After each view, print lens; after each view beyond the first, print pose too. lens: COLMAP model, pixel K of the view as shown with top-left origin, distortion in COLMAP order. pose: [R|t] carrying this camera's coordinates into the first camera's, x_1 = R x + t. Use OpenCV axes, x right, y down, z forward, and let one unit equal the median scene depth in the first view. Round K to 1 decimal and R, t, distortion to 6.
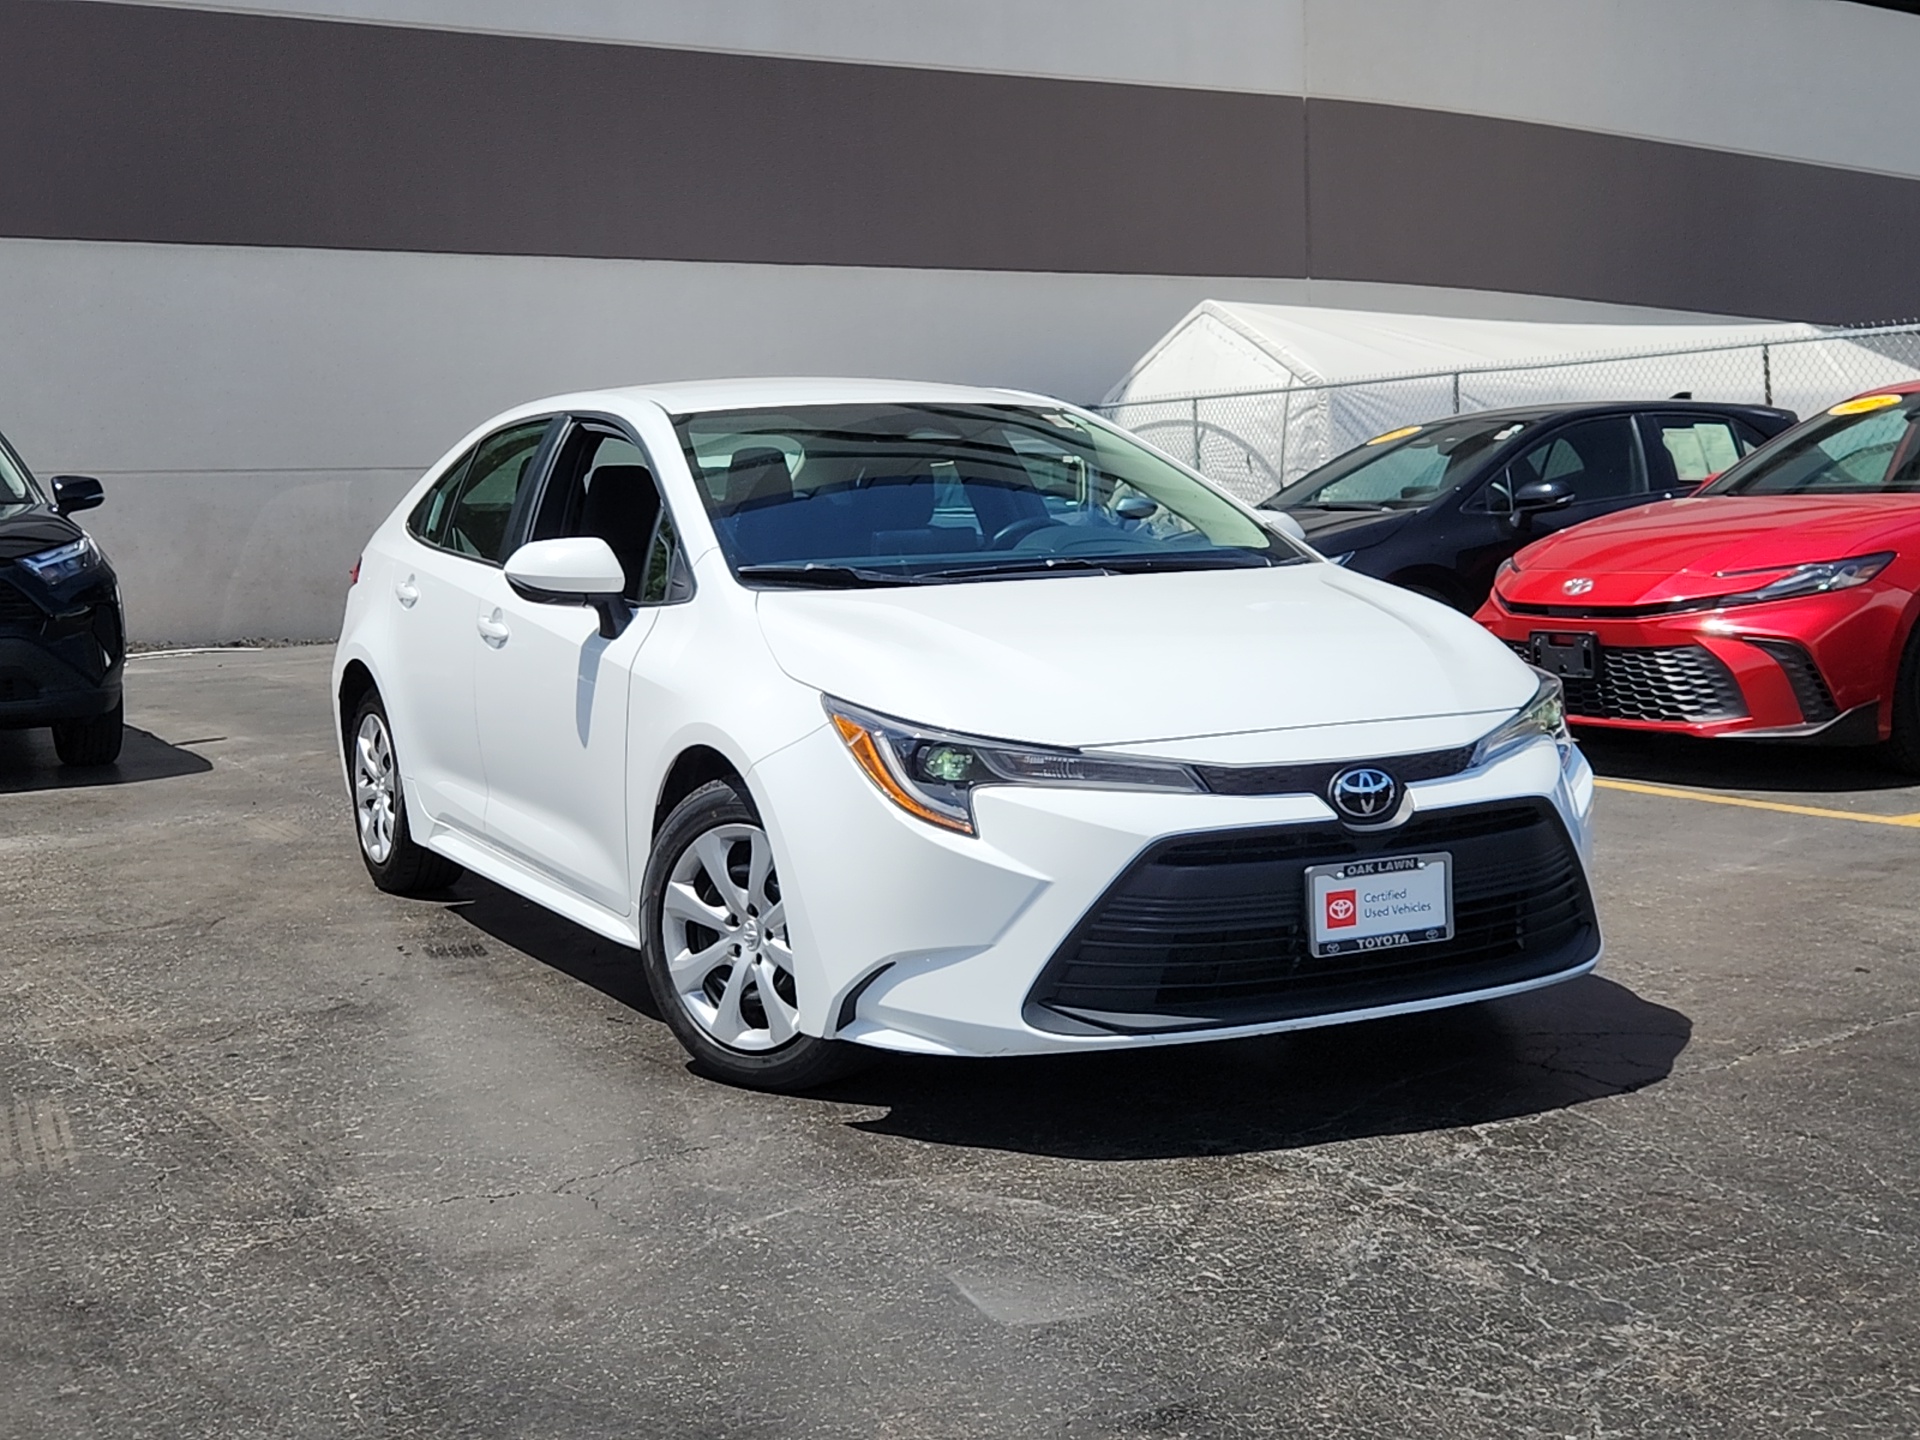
lens RADIAL K [[1273.0, 0, 961.5], [0, 1273.0, 733.2], [0, 0, 1]] dist [0.011455, -0.000654]
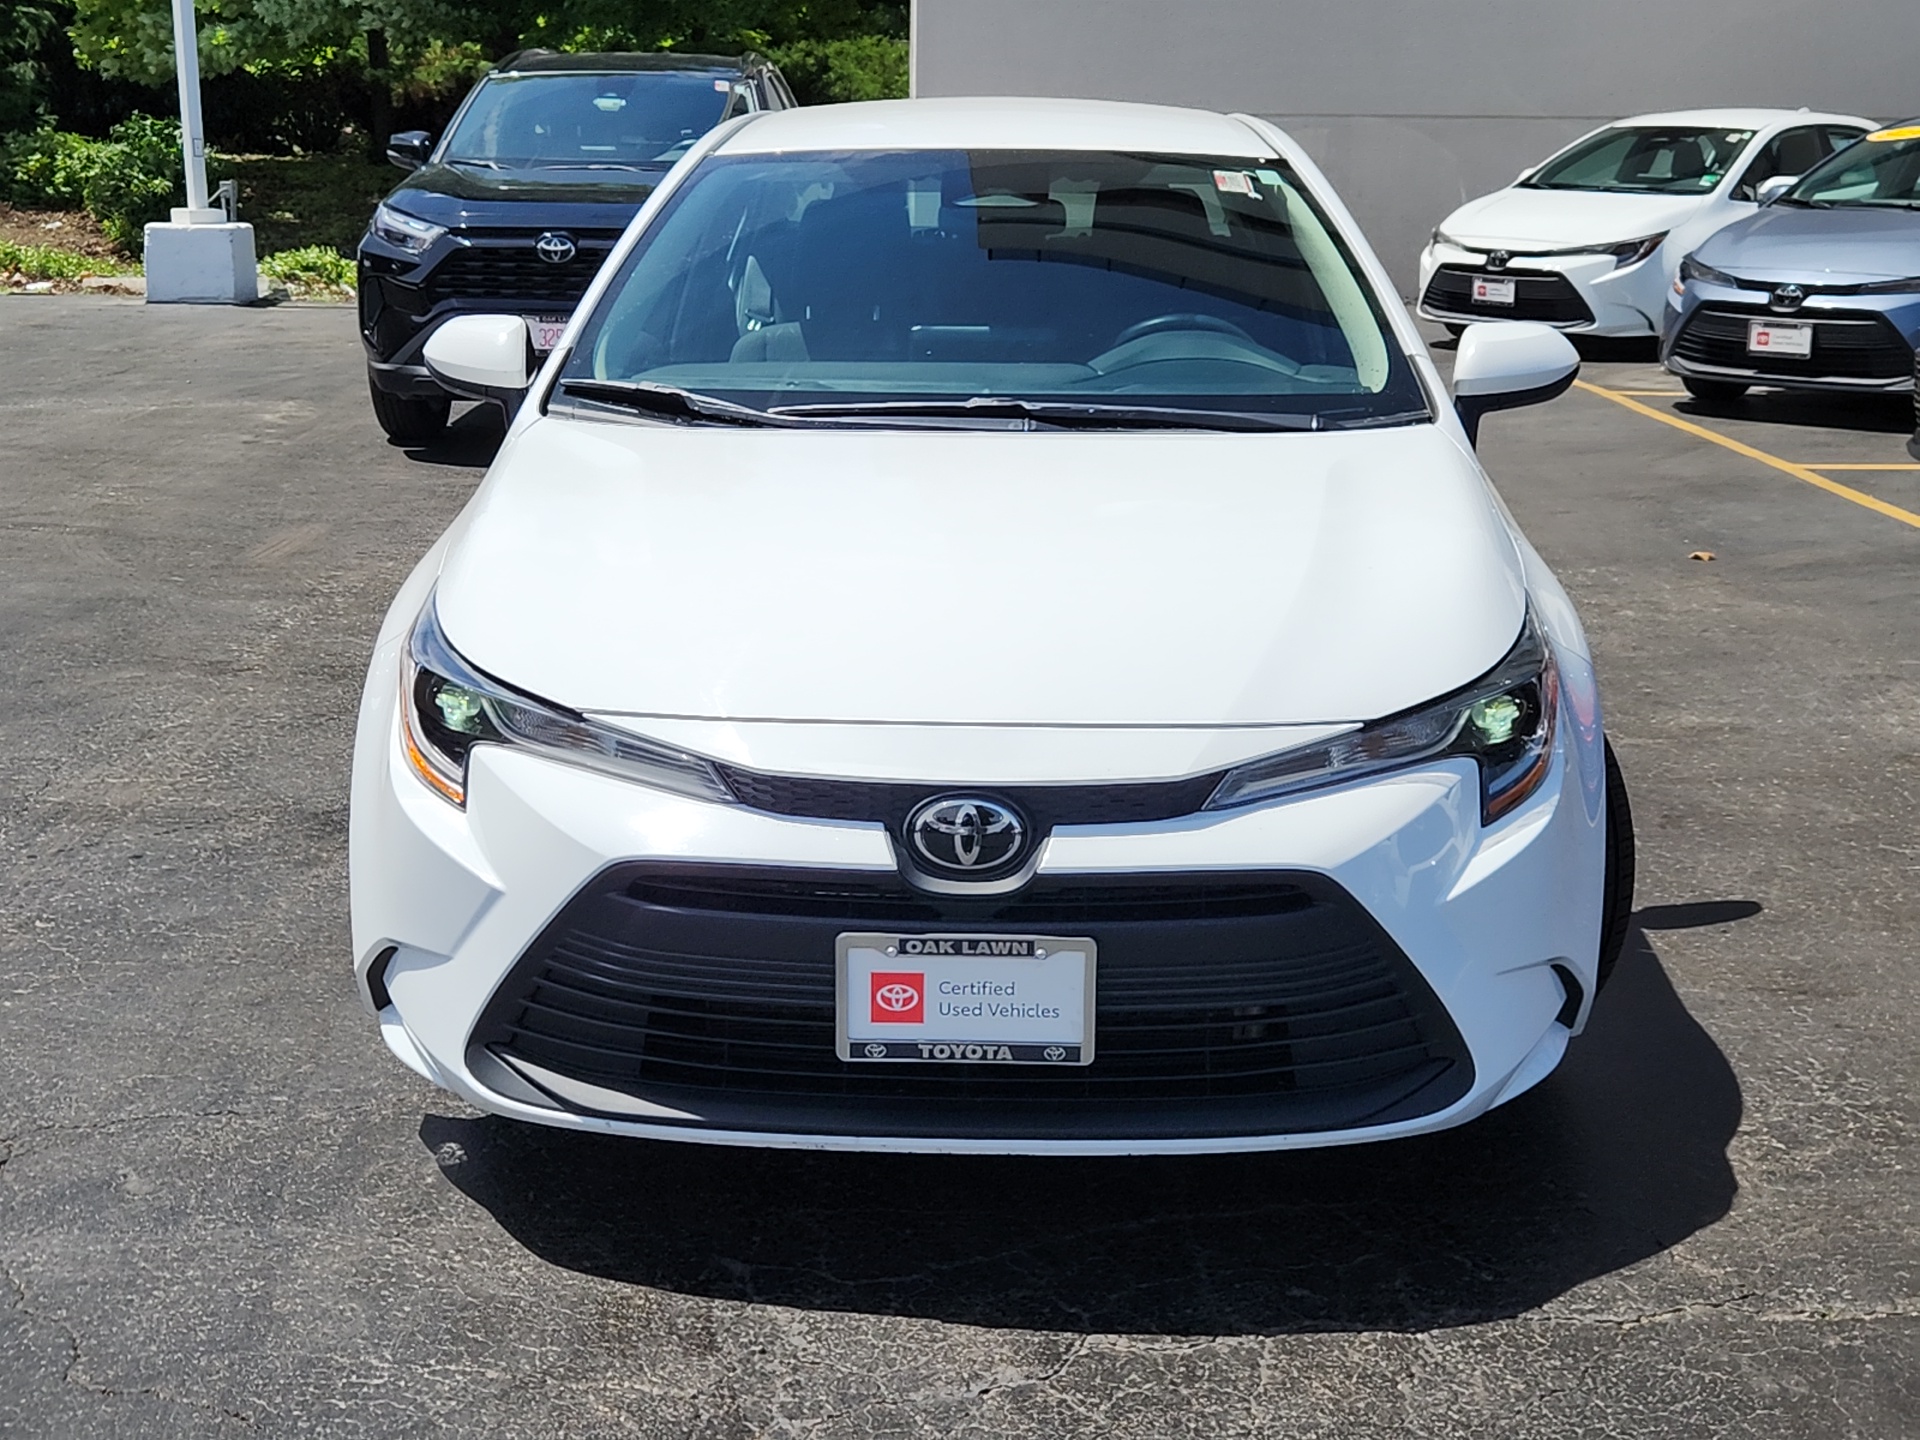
lens RADIAL K [[1478.2, 0, 962.3], [0, 1478.2, 732.7], [0, 0, 1]] dist [0.050409, -0.047979]
pose [[0.947460, 0.136141, -0.289455, 0.538897], [-0.093735, 0.983349, 0.155685, -0.126908], [0.305831, -0.120373, 0.944446, 0.281020]]
